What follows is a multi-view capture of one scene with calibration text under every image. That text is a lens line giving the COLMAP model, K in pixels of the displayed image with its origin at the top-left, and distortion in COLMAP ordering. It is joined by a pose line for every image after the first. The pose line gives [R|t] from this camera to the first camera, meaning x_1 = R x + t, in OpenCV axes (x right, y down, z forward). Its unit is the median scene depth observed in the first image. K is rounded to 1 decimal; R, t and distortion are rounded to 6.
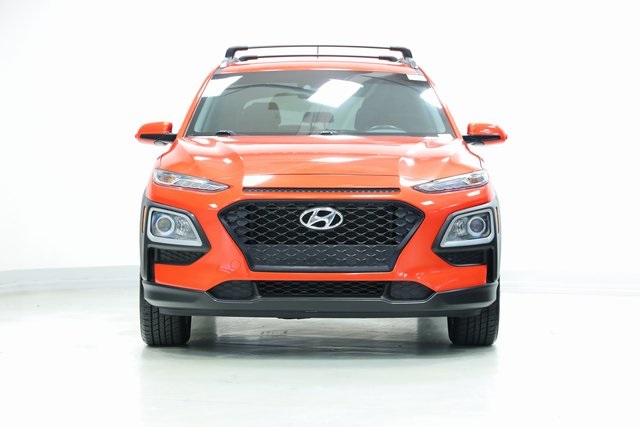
lens RADIAL K [[1821.1, 0, 320.0], [0, 1821.1, 214.1], [0, 0, 1]] dist [0.620203, 0.000000]
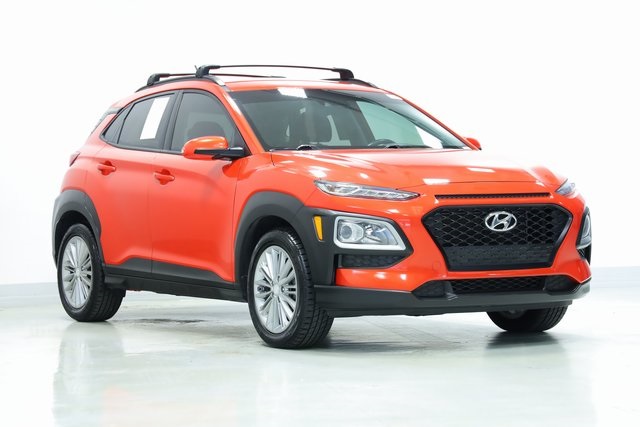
lens RADIAL K [[1821.1, 0, 318.3], [0, 1821.1, 213.9], [0, 0, 1]] dist [0.620203, 0.000000]
pose [[0.891112, -0.022341, 0.453233, -0.601611], [0.028132, 0.999586, -0.006039, 0.001386], [-0.452910, 0.018132, 0.891372, 0.057744]]
